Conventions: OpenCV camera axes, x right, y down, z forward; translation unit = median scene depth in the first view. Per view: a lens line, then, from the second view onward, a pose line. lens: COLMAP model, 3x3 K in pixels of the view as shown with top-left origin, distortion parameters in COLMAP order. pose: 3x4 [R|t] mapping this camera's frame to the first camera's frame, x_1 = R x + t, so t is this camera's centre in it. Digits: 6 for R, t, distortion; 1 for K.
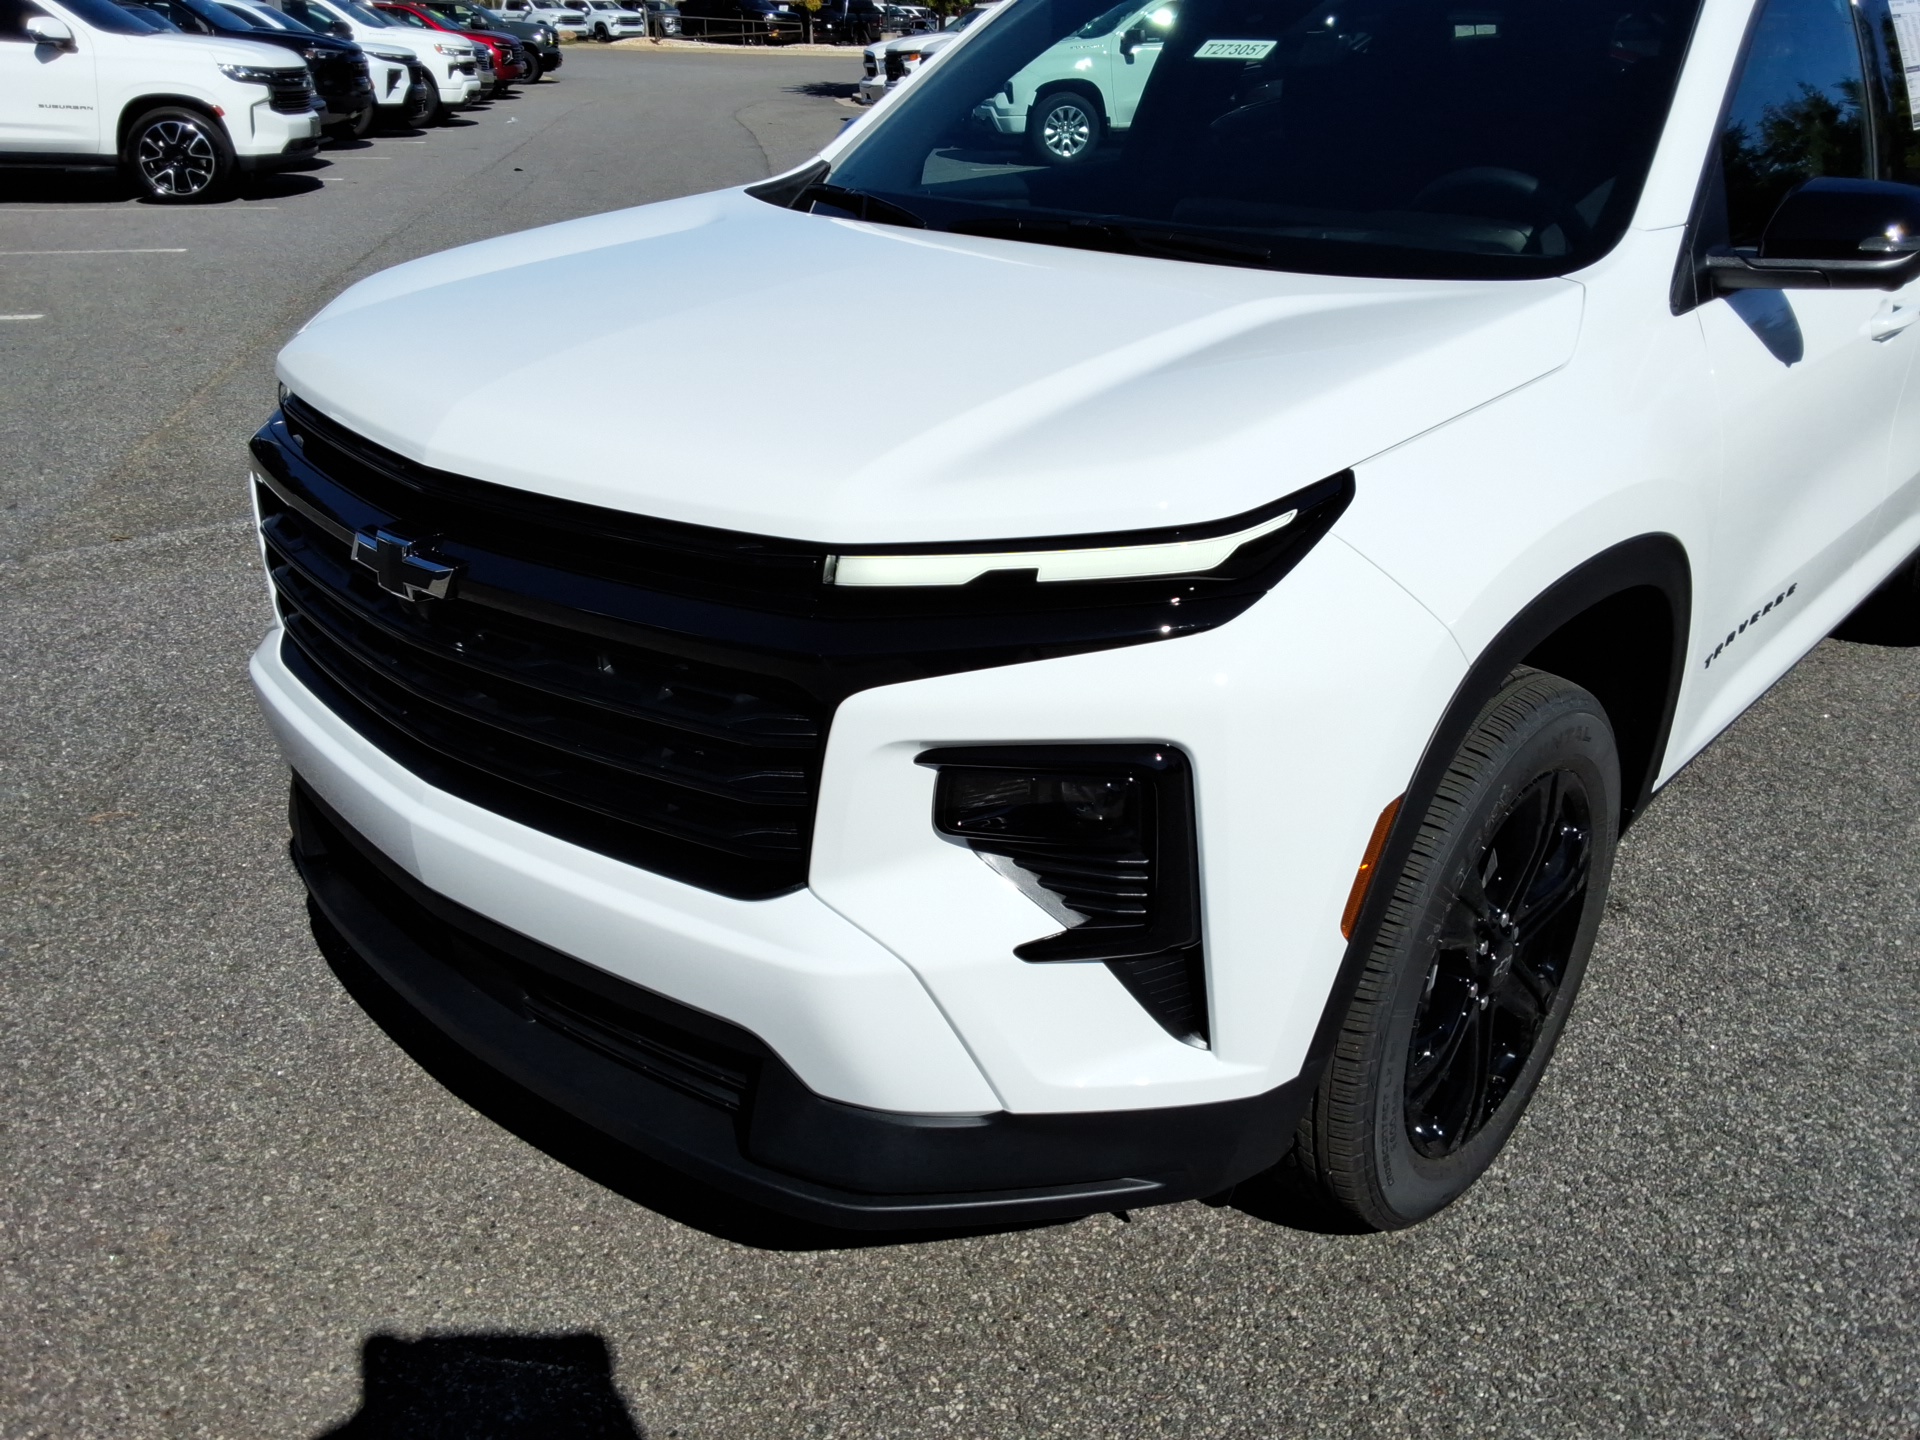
lens RADIAL K [[1552.1, 0, 979.0], [0, 1552.1, 696.8], [0, 0, 1]] dist [0.120058, -0.185228]
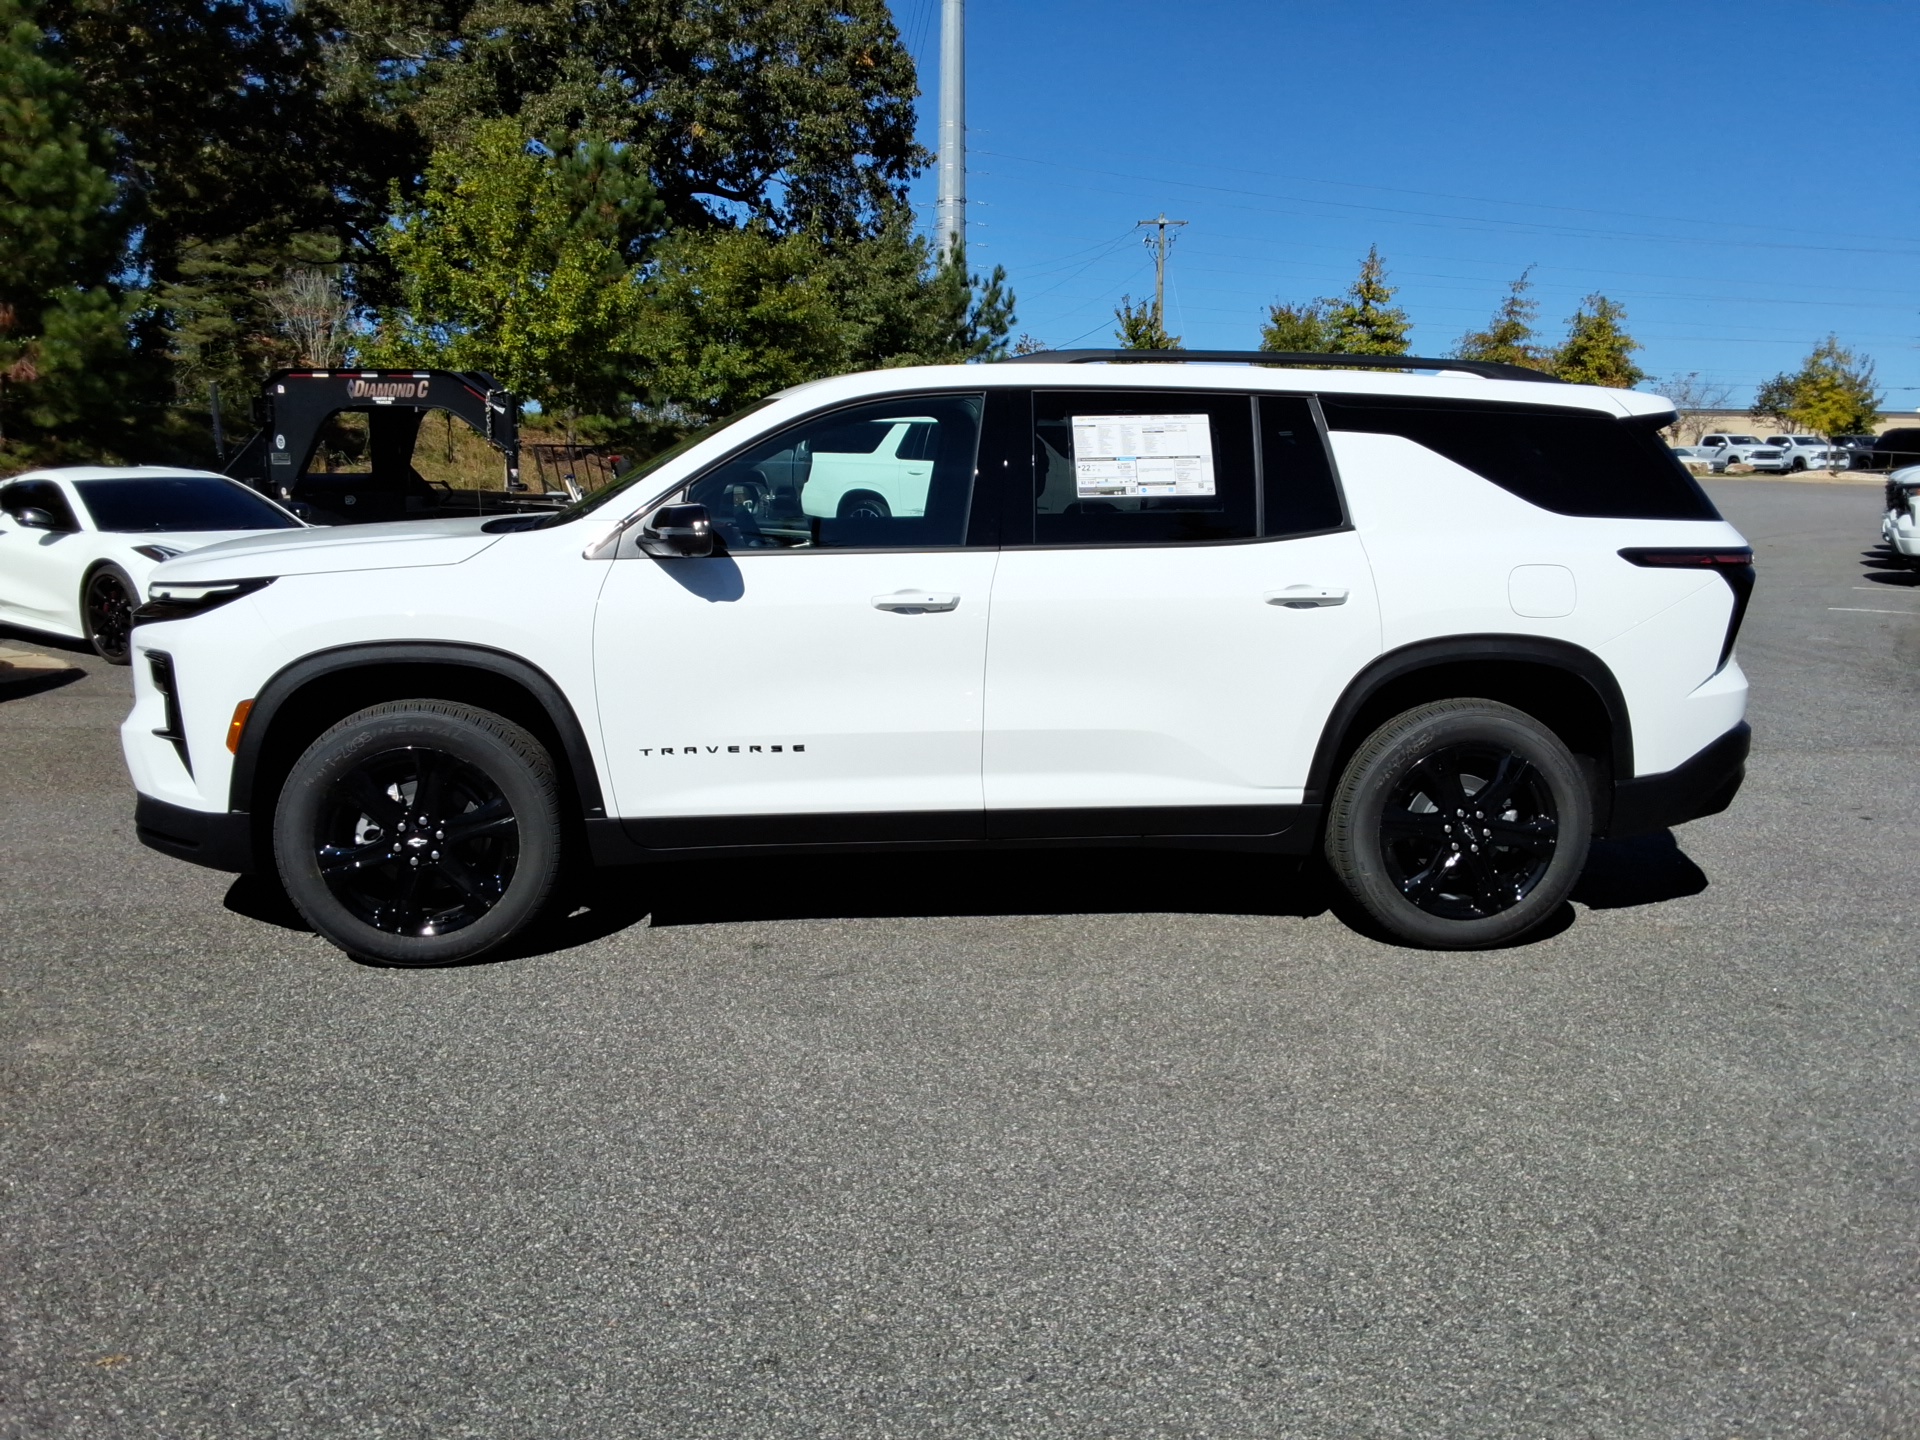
lens RADIAL K [[1552.1, 0, 979.0], [0, 1552.1, 696.8], [0, 0, 1]] dist [0.120058, -0.185228]
pose [[0.727551, 0.106444, -0.677745, 2.158851], [-0.273214, 0.951128, -0.143911, 0.077988], [0.629304, 0.289873, 0.721076, -0.088384]]
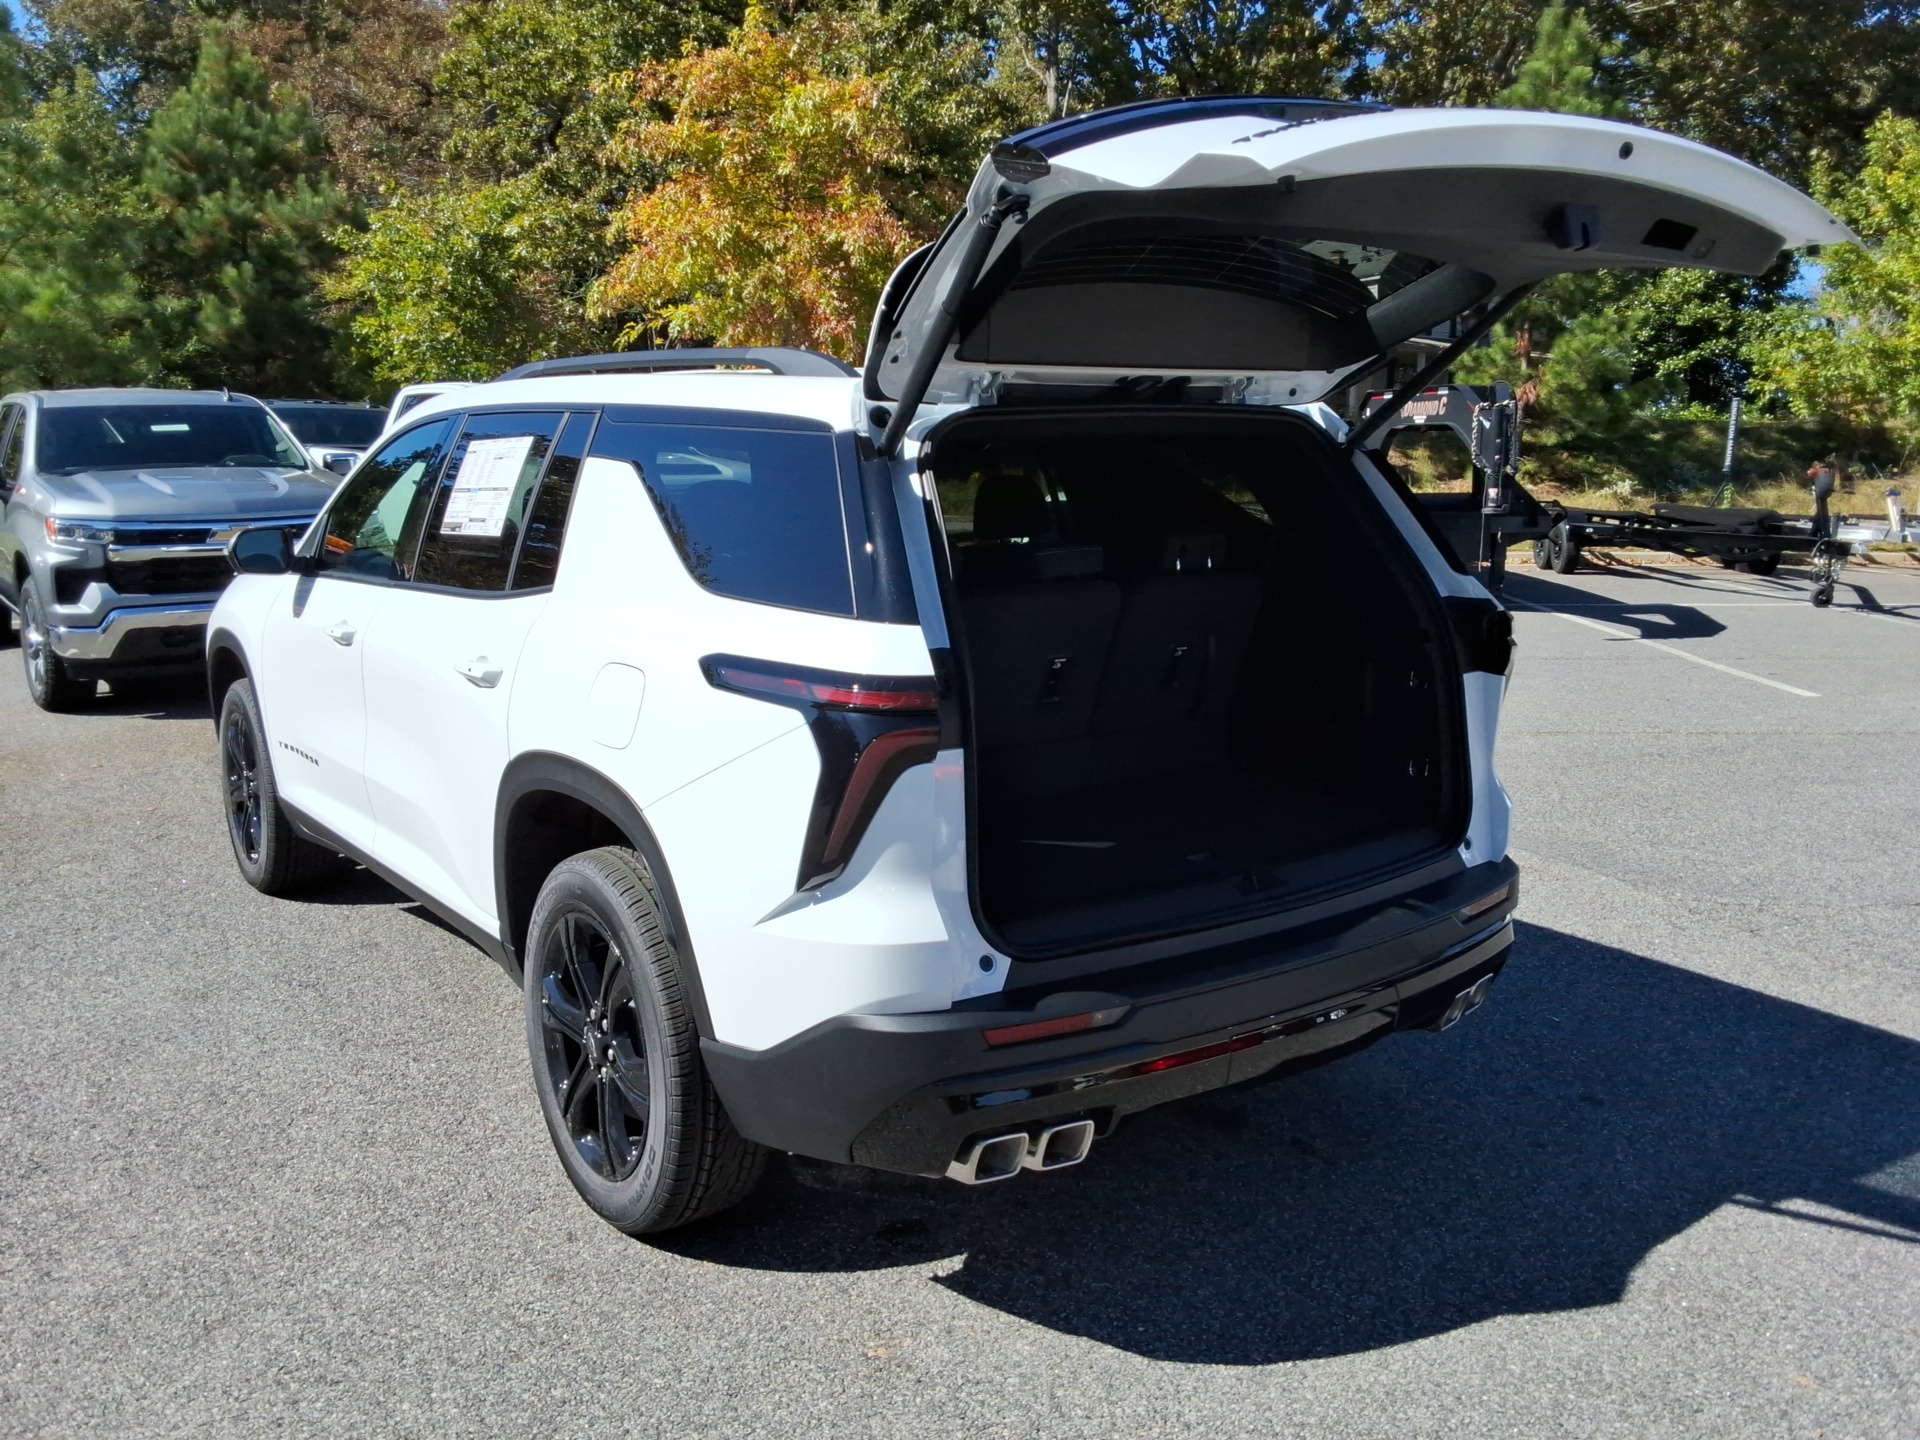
lens RADIAL K [[1552.1, 0, 979.0], [0, 1552.1, 696.8], [0, 0, 1]] dist [0.120058, -0.185228]
pose [[-0.212129, 0.142343, -0.966820, 2.500282], [-0.383016, 0.898071, 0.216258, -0.973337], [0.899055, 0.416182, -0.135987, 2.301709]]
